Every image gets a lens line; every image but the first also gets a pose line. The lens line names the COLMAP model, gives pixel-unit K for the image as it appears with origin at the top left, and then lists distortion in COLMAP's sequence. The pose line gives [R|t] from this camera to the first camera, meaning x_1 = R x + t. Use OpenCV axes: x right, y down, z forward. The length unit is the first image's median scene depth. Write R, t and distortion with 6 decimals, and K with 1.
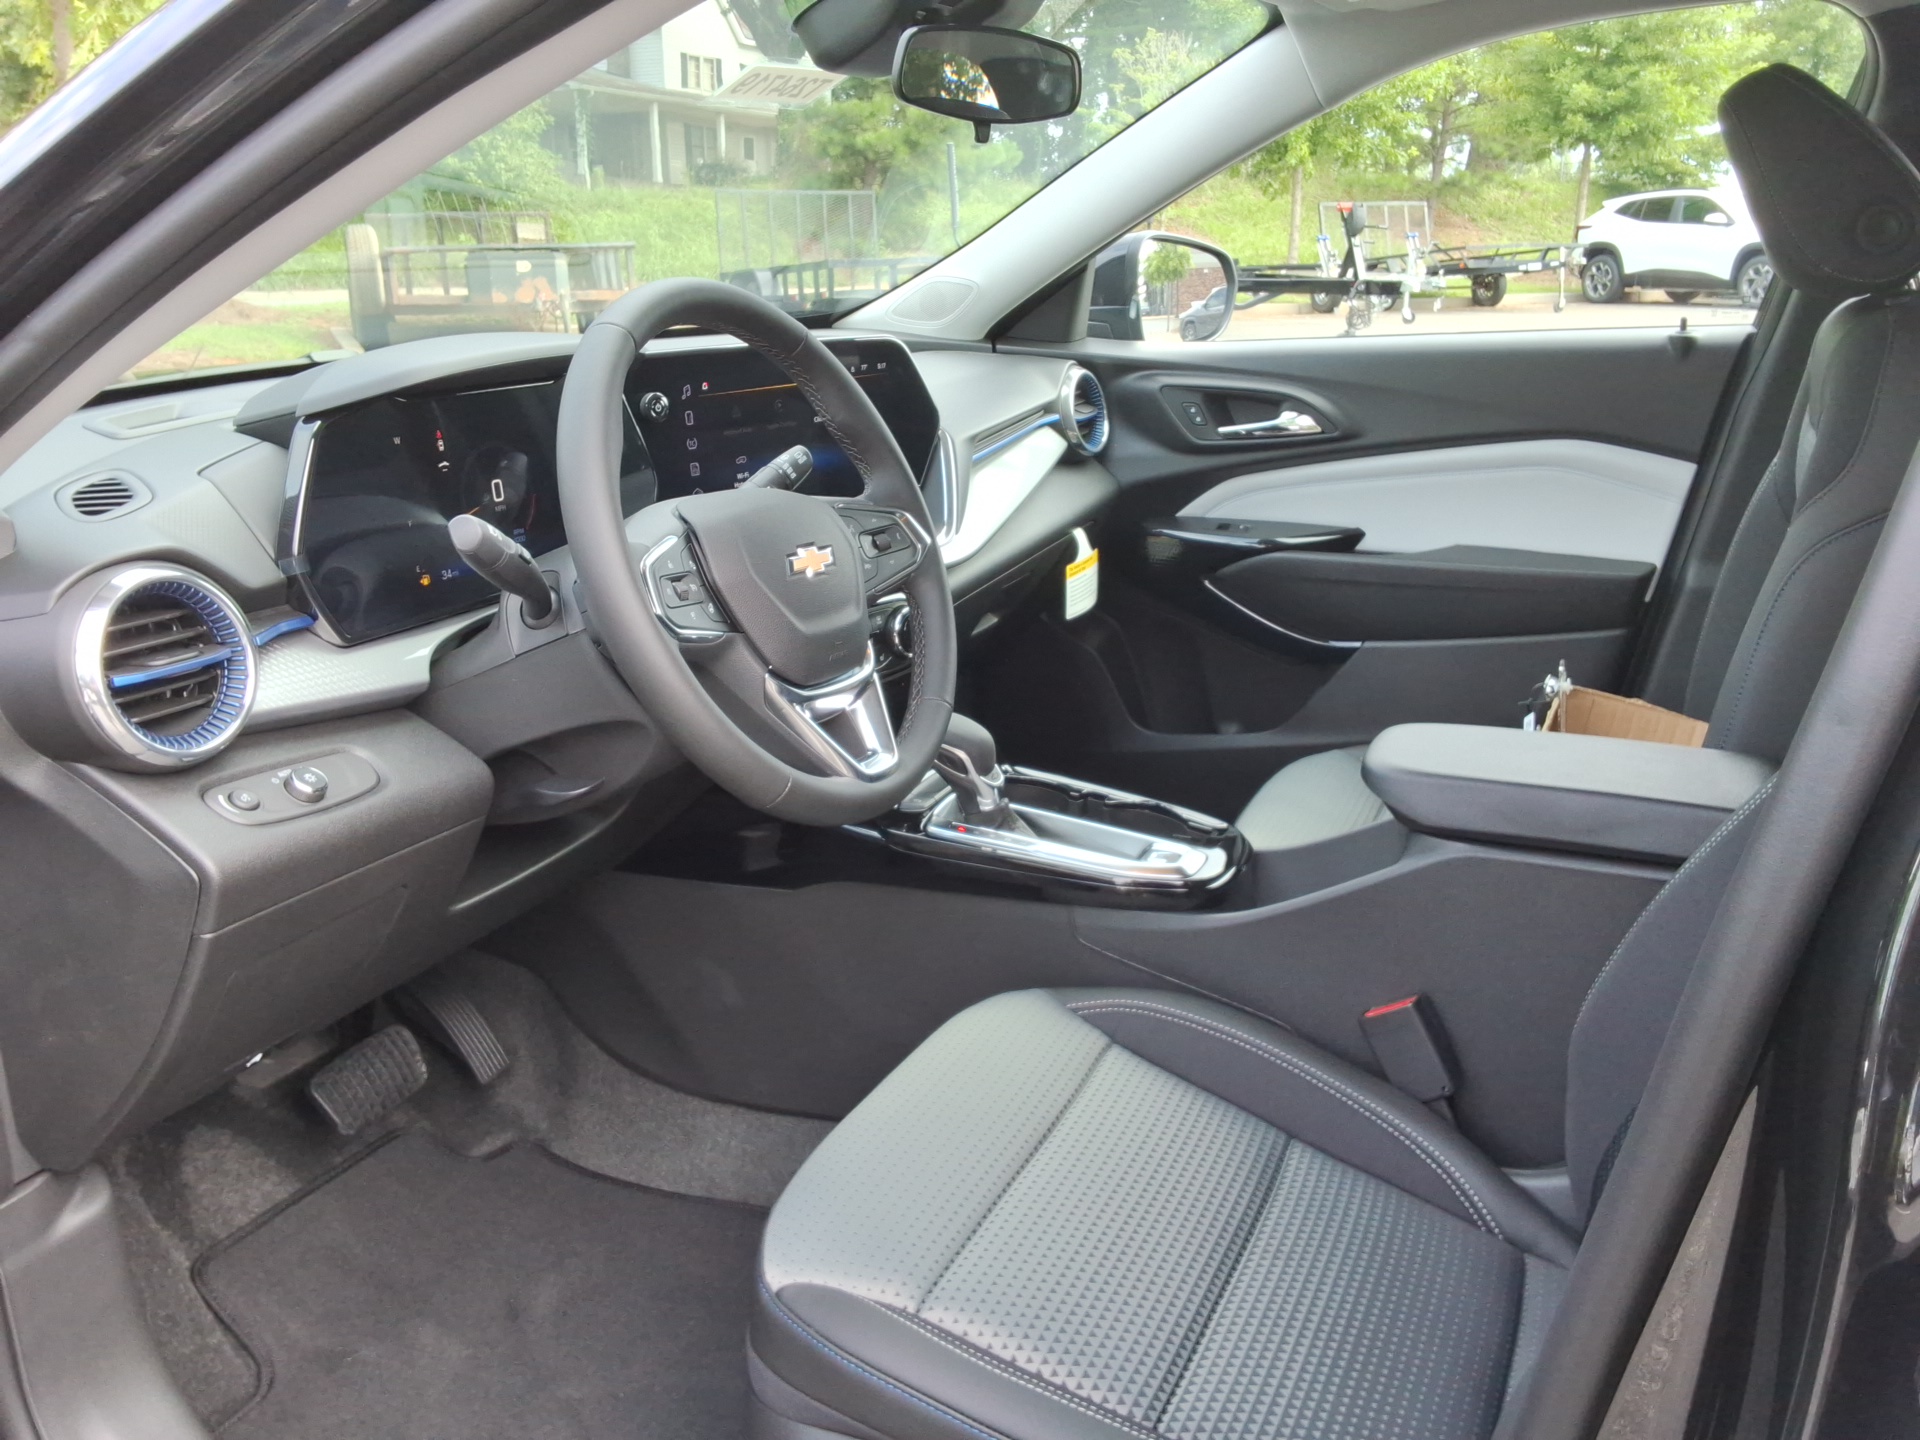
lens RADIAL K [[1552.7, 0, 964.4], [0, 1552.7, 694.3], [0, 0, 1]] dist [0.079181, -0.138891]
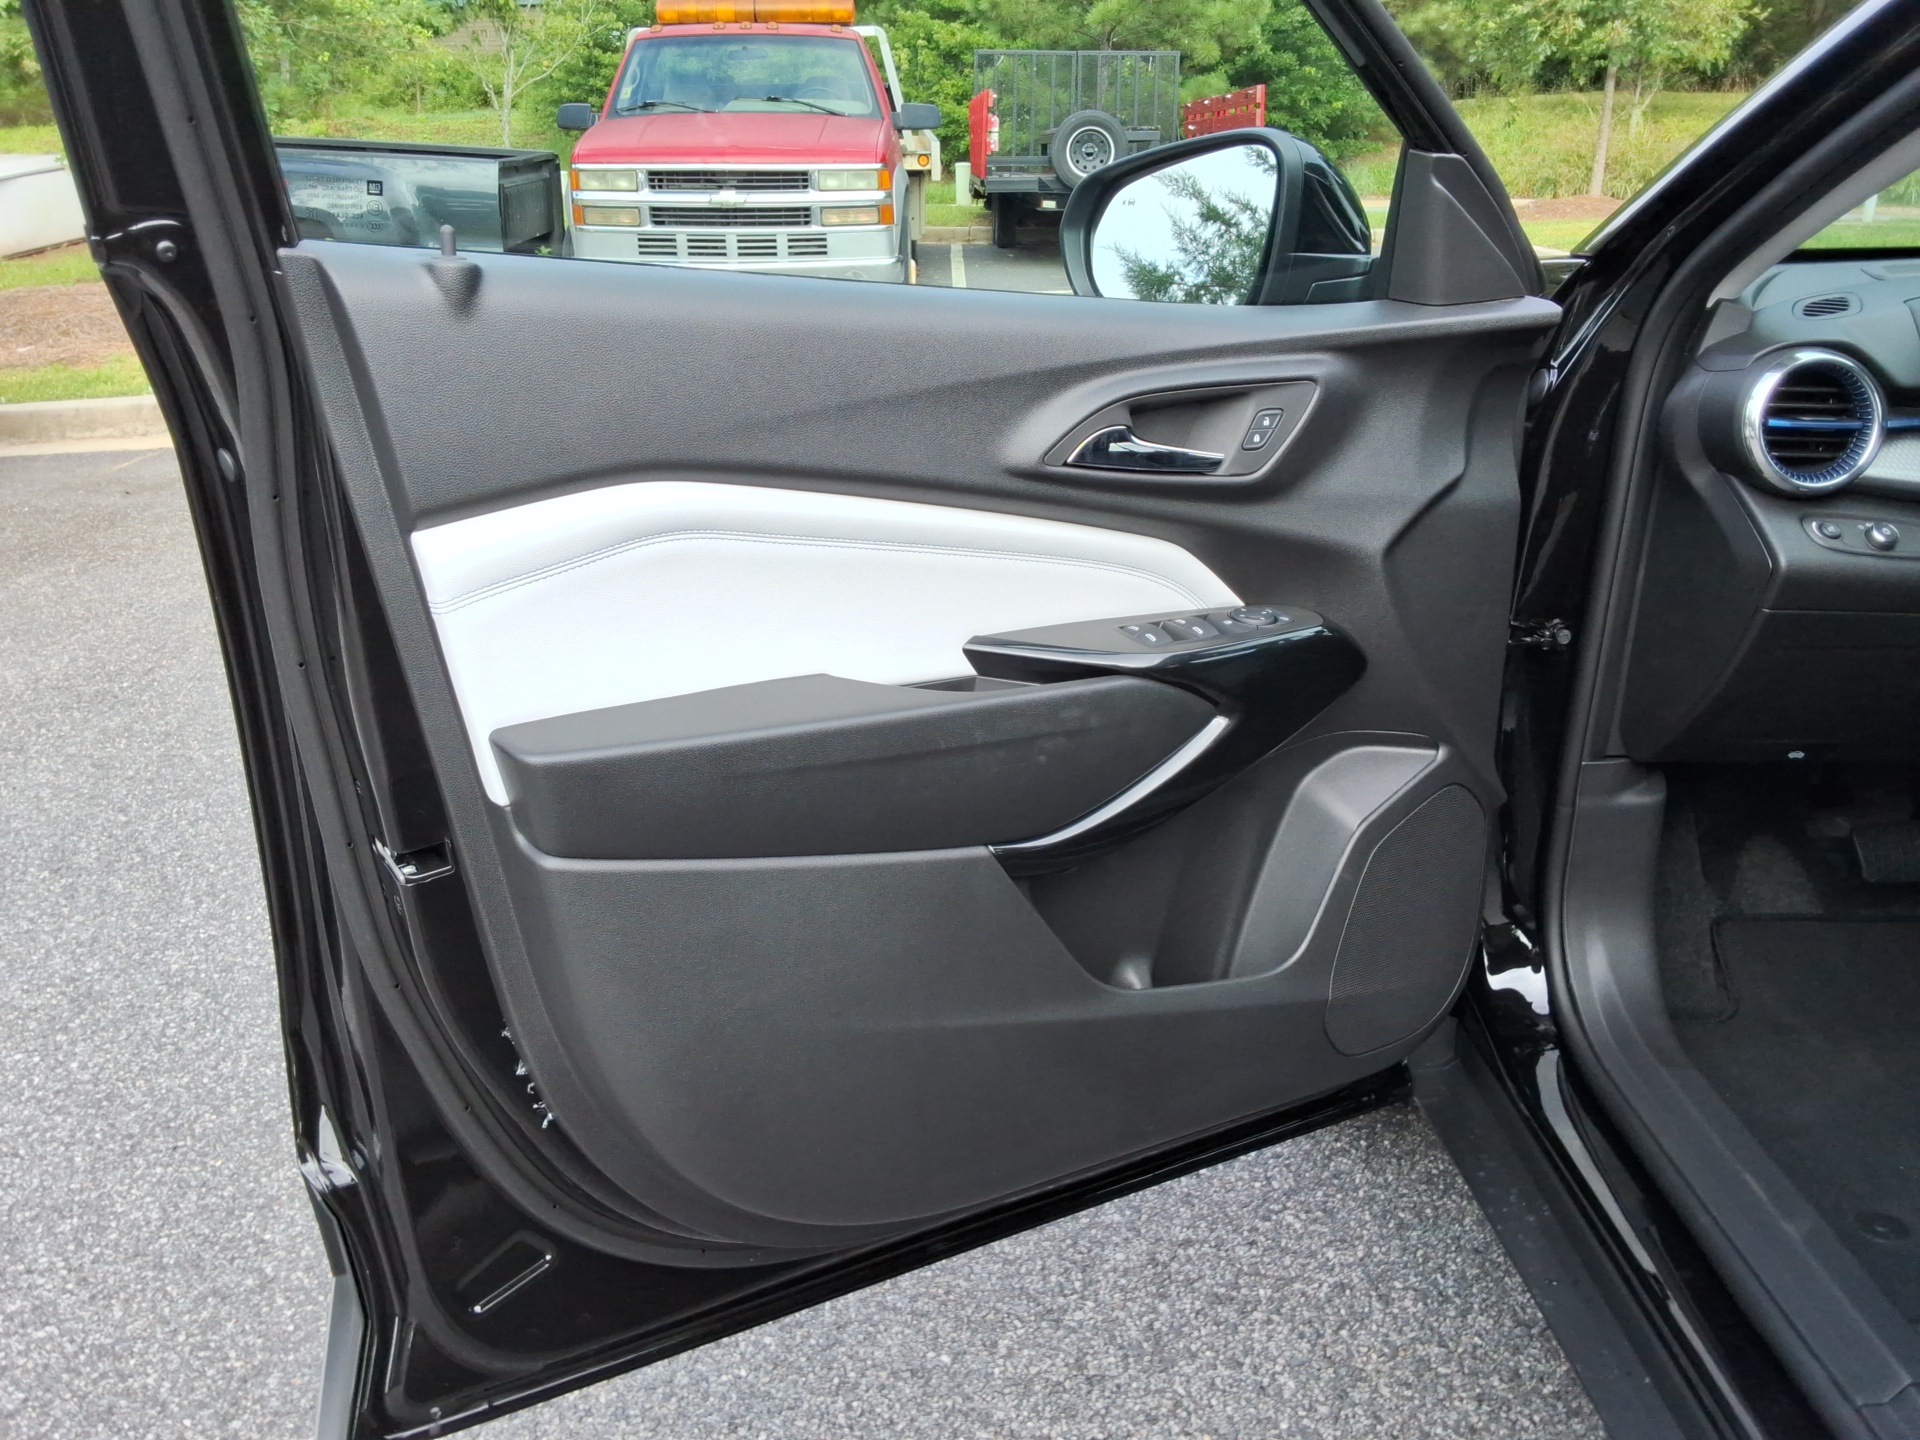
lens RADIAL K [[1537.9, 0, 972.4], [0, 1537.9, 706.4], [0, 0, 1]] dist [0.083012, -0.139179]
pose [[0.443681, 0.312924, -0.839777, 0.014669], [-0.256757, 0.942162, 0.215422, 0.004034], [0.858617, 0.120040, 0.498365, -0.011270]]
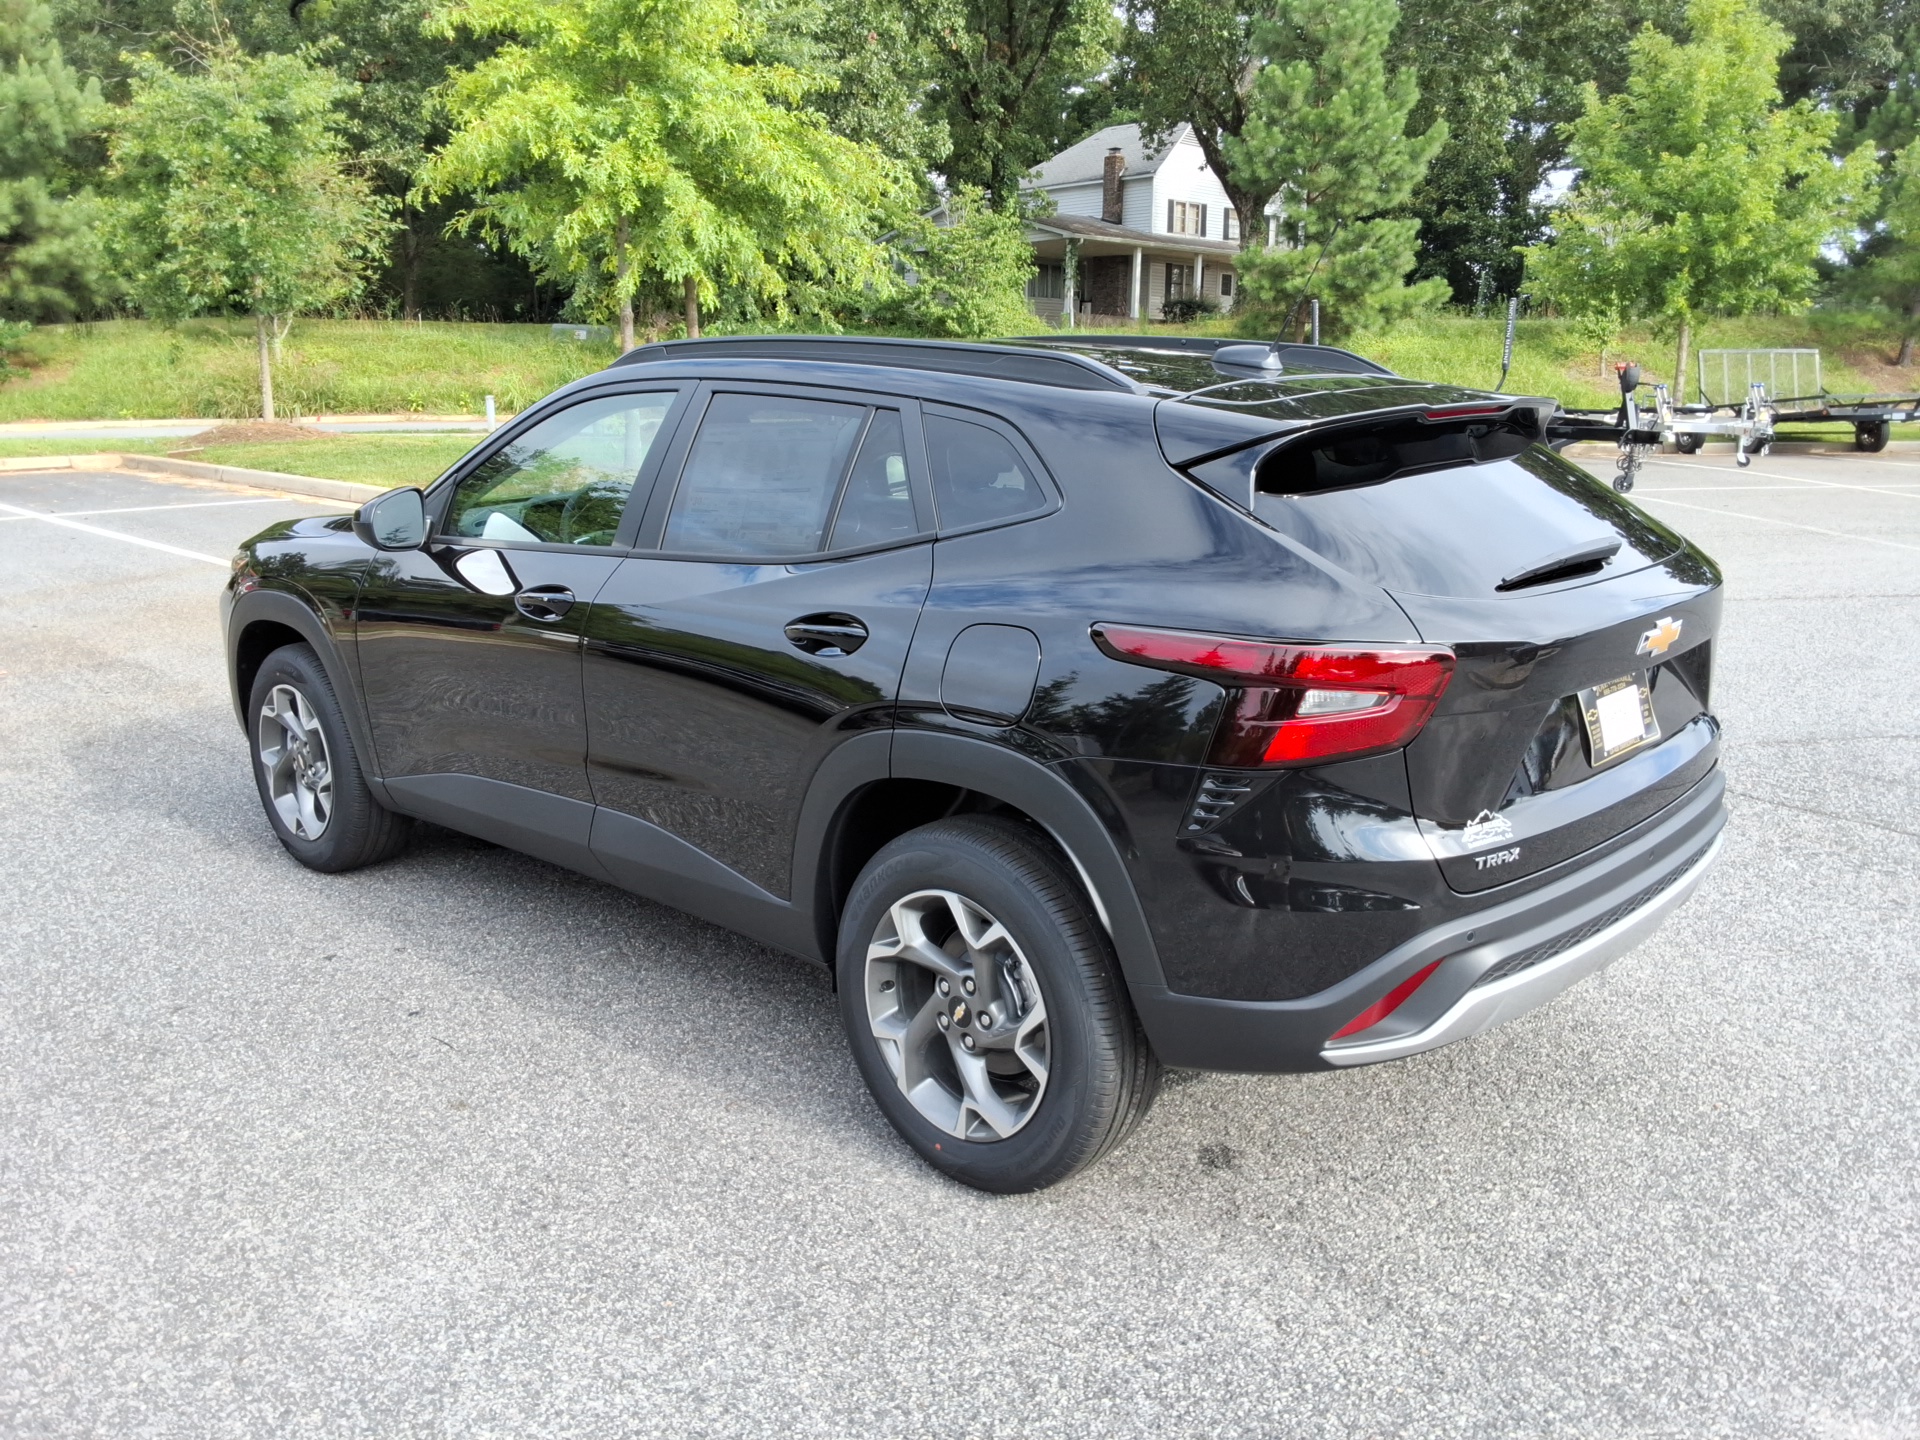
lens RADIAL K [[1537.9, 0, 972.4], [0, 1537.9, 706.4], [0, 0, 1]] dist [0.083012, -0.139179]
pose [[0.951449, 0.077267, -0.297952, 0.112115], [-0.095591, 0.994291, -0.047403, 0.025251], [0.292589, 0.073583, 0.953403, -0.148758]]
